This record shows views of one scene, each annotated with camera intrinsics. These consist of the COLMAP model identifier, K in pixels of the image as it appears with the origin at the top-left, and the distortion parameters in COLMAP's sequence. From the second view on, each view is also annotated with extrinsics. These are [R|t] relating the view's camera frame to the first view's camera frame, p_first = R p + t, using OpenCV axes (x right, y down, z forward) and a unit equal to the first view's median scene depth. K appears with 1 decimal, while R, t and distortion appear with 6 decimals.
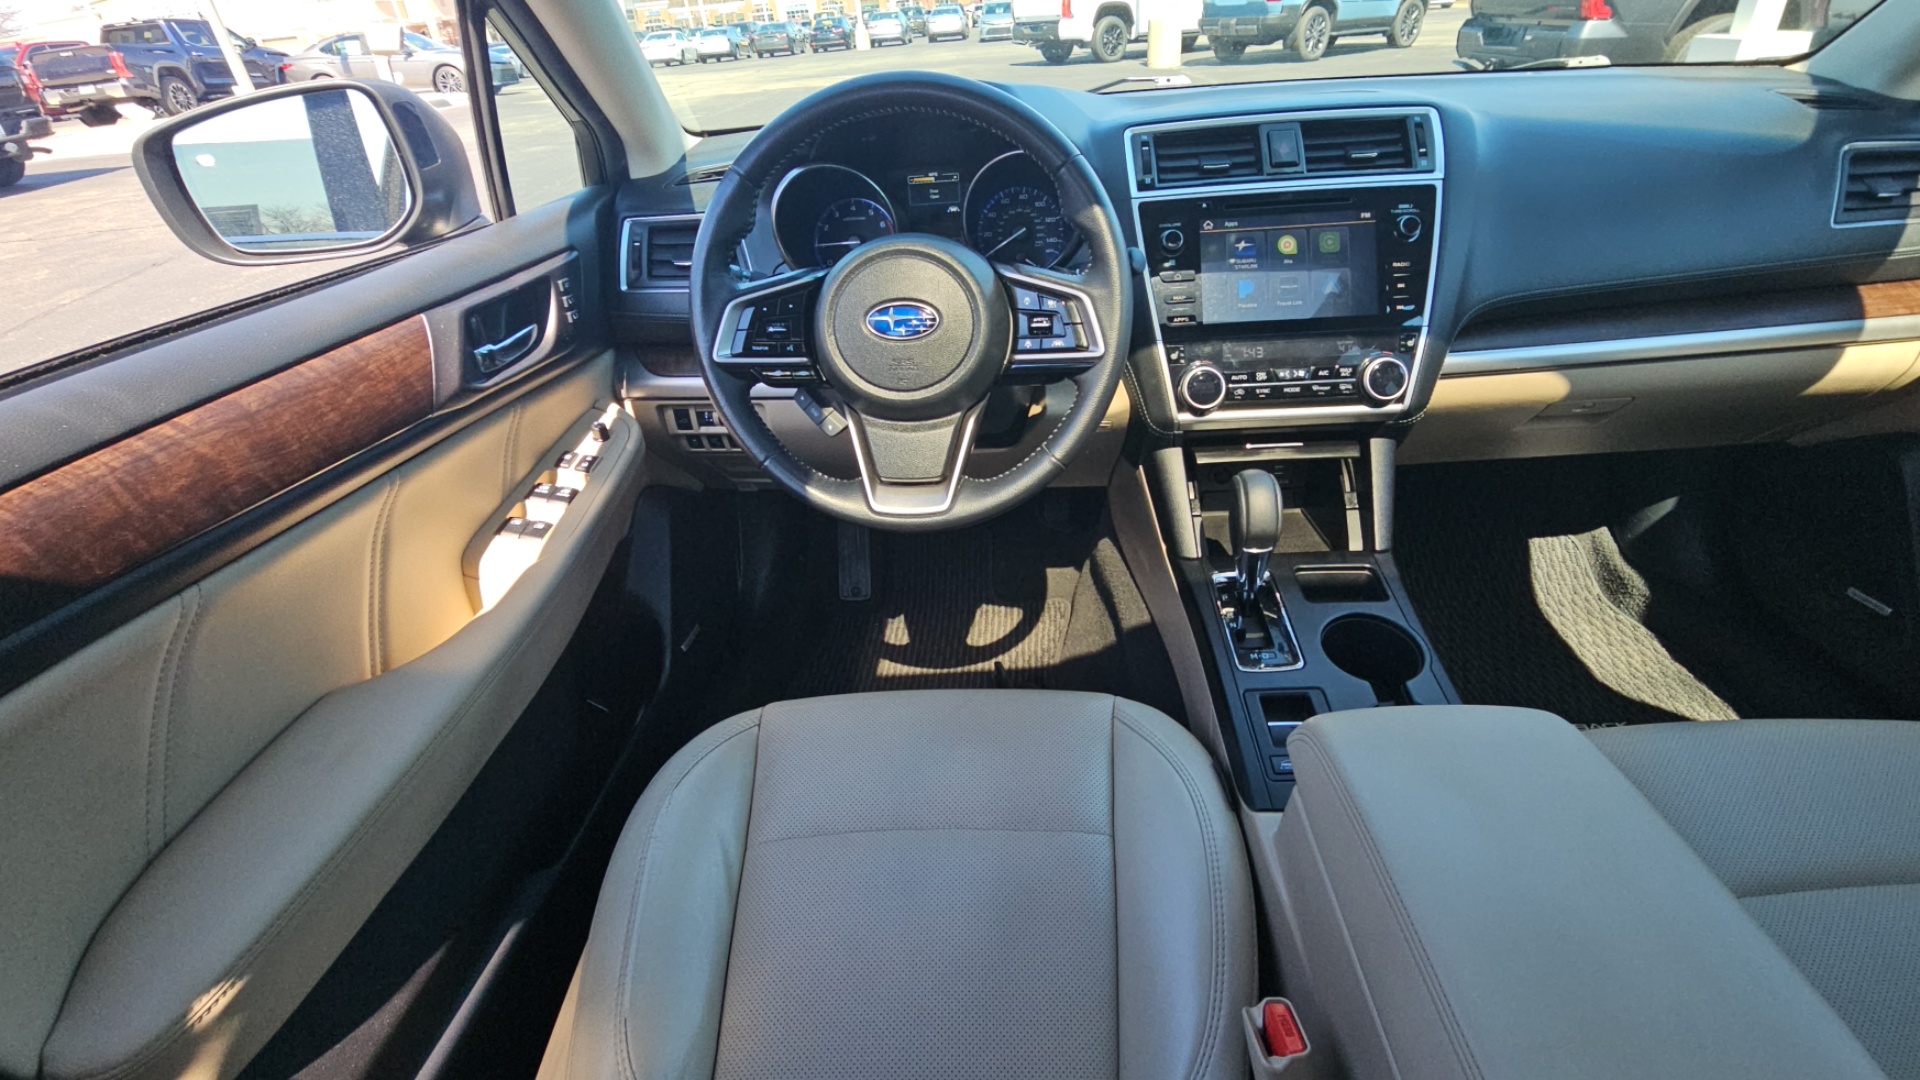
lens RADIAL K [[857.0, 0, 983.4], [0, 857.0, 542.8], [0, 0, 1]] dist [0.008143, -0.006658]
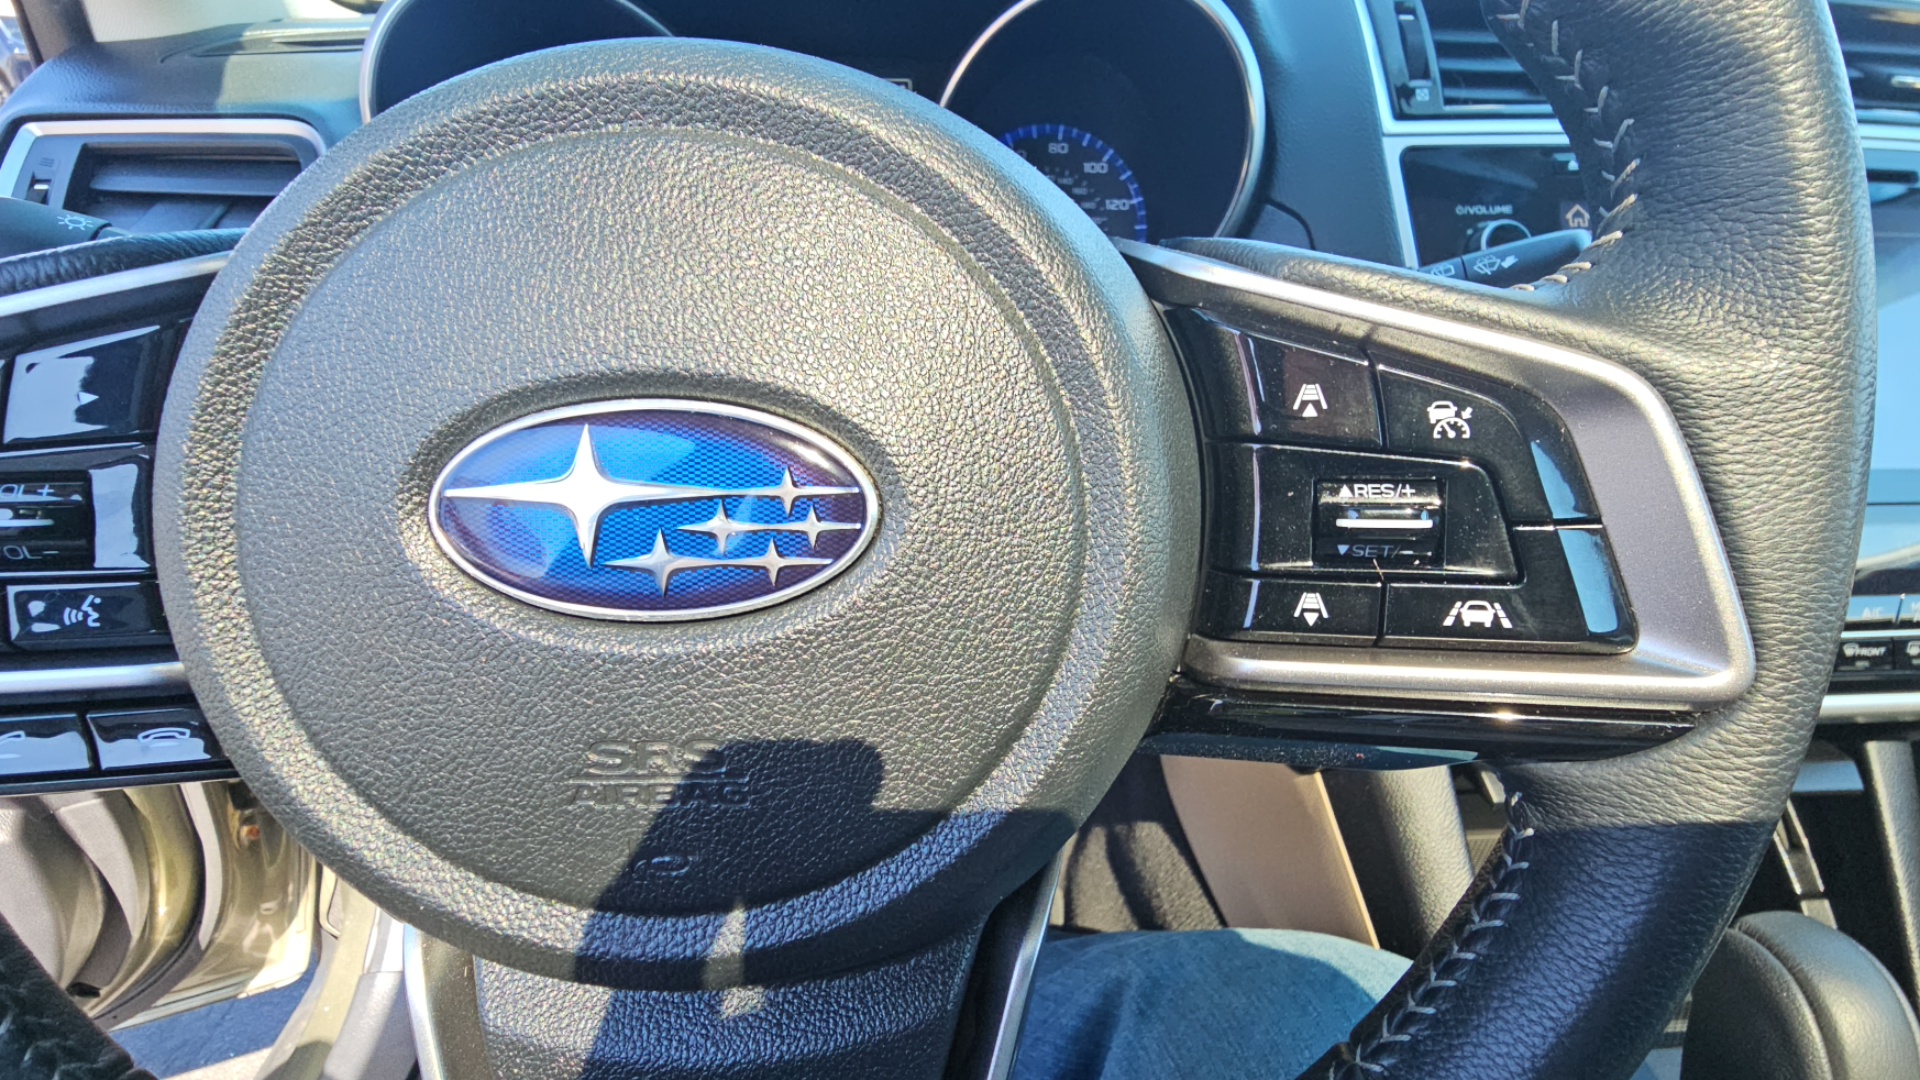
lens RADIAL K [[857.0, 0, 980.4], [0, 857.0, 549.1], [0, 0, 1]] dist [0.008143, -0.006658]
pose [[0.993350, 0.024978, 0.112396, -0.037968], [-0.017281, 0.997471, -0.068939, -0.178395], [-0.113833, 0.066539, 0.991269, 0.616185]]
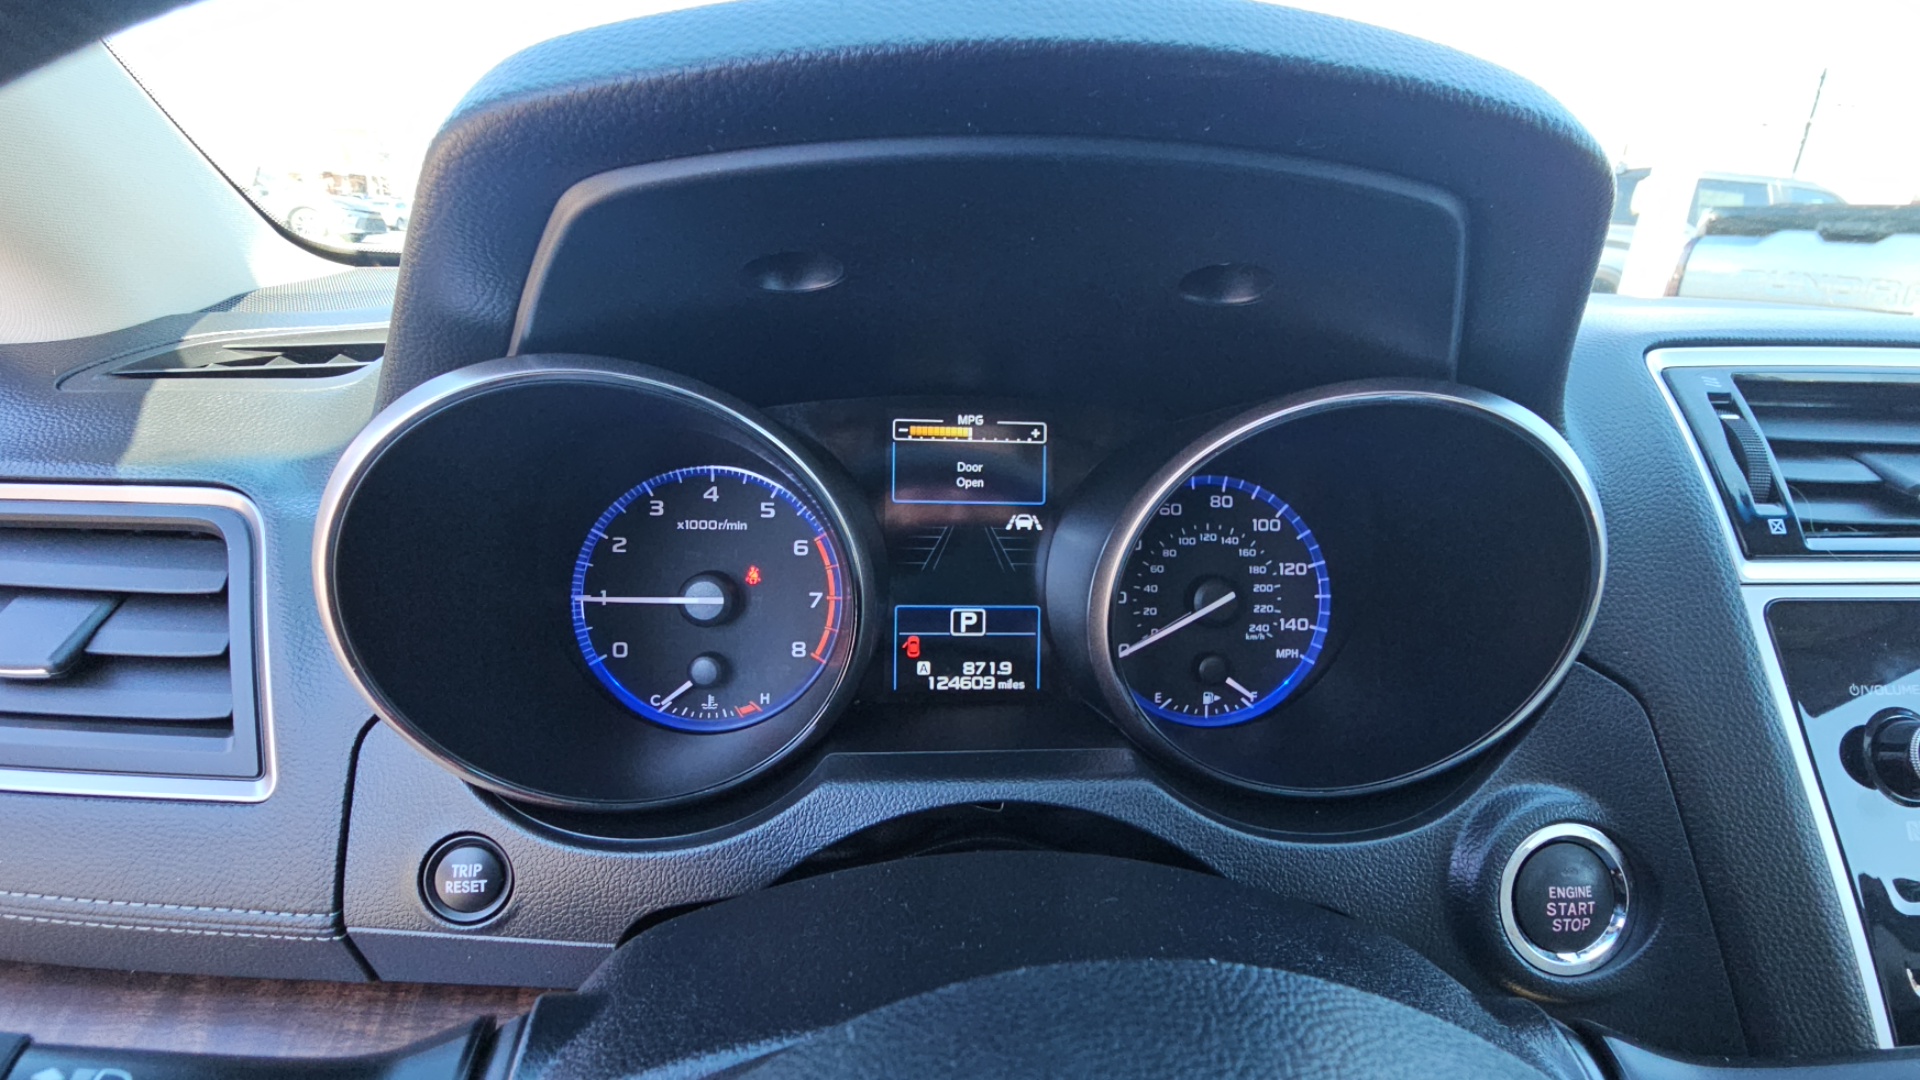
lens RADIAL K [[857.0, 0, 971.5], [0, 857.0, 548.2], [0, 0, 1]] dist [0.008143, -0.006658]
pose [[0.987787, 0.061193, 0.143293, -0.106049], [-0.030803, 0.978194, -0.205398, -0.325825], [-0.152737, 0.198476, 0.968132, 0.718202]]
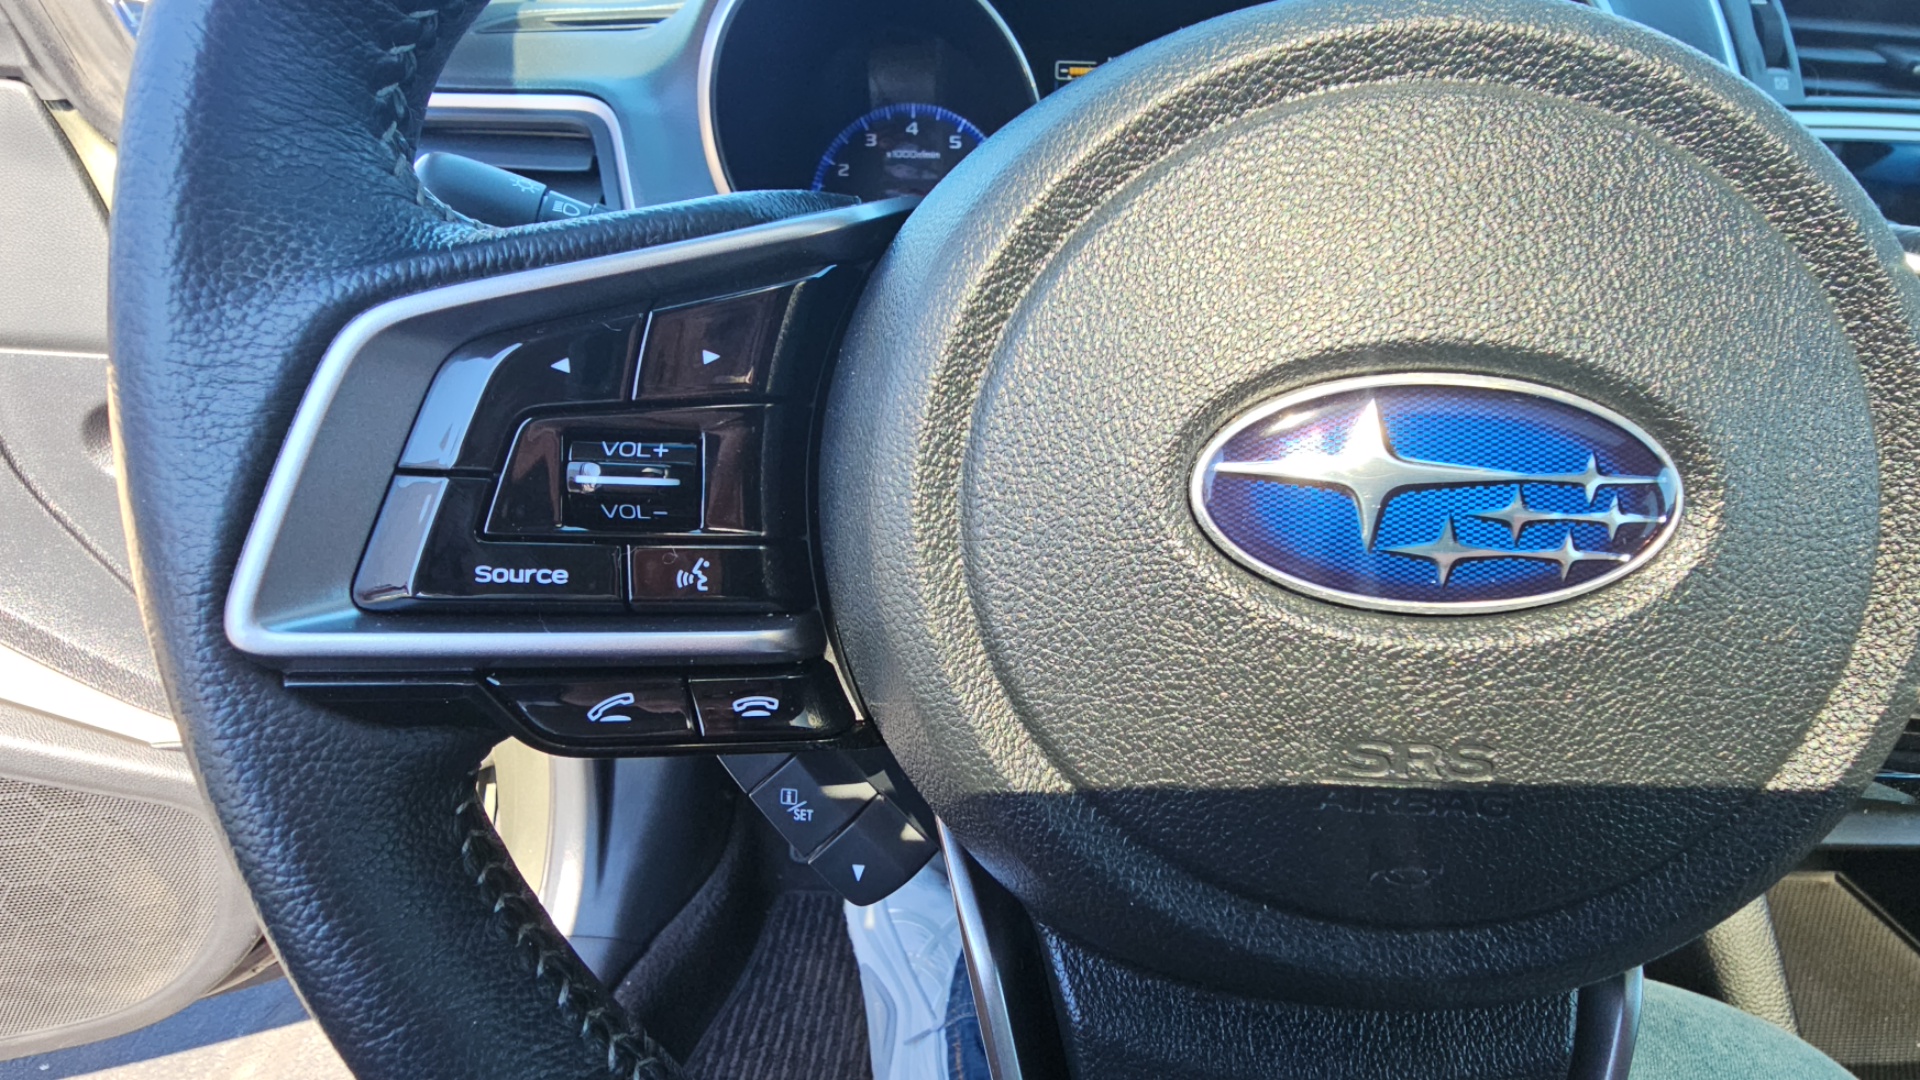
lens RADIAL K [[857.0, 0, 979.7], [0, 857.0, 550.5], [0, 0, 1]] dist [0.008143, -0.006658]
pose [[0.996243, 0.067700, 0.054008, -0.135766], [-0.064245, 0.995923, -0.063320, -0.173097], [-0.058074, 0.059612, 0.996531, 0.633617]]
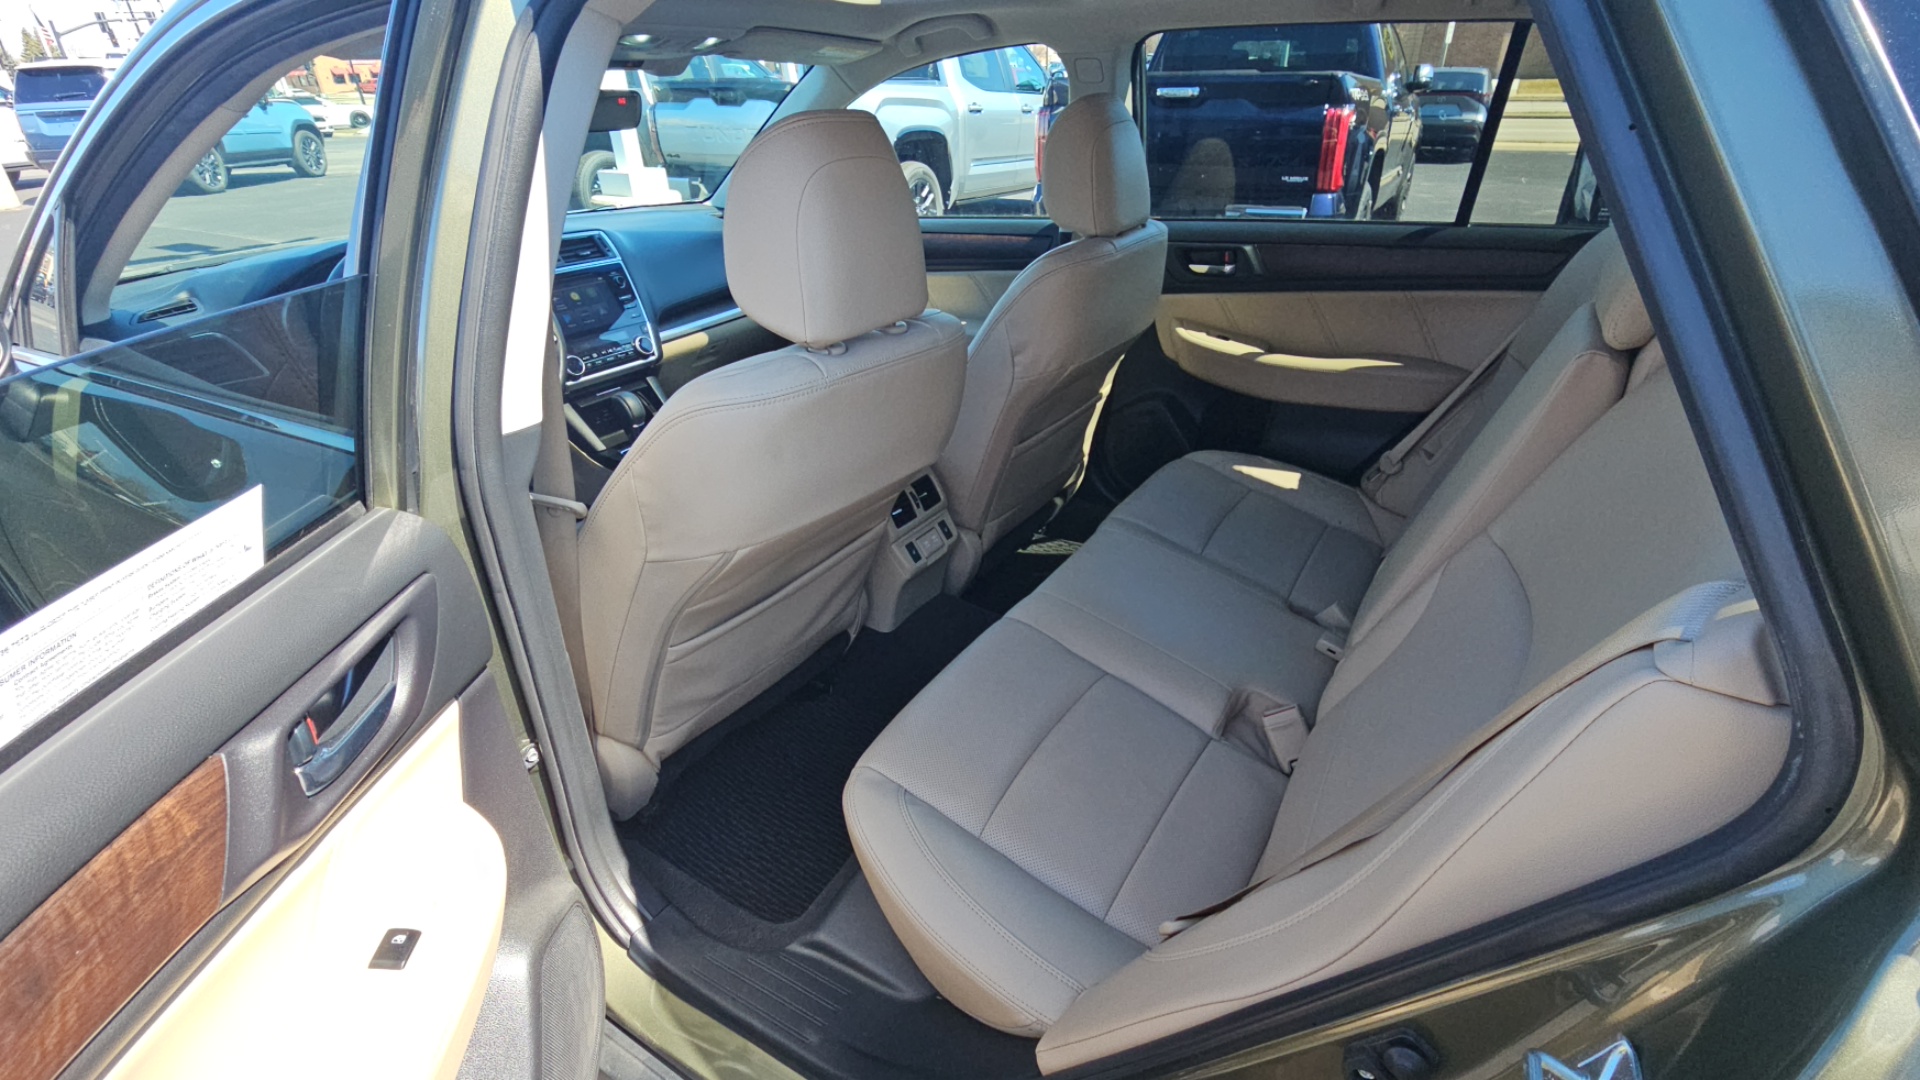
lens RADIAL K [[857.0, 0, 977.1], [0, 857.0, 539.4], [0, 0, 1]] dist [0.008143, -0.006658]
pose [[0.505700, -0.355464, 0.786074, -0.950194], [0.444934, 0.888102, 0.115364, 0.355529], [-0.739122, 0.291412, 0.607271, -0.784952]]
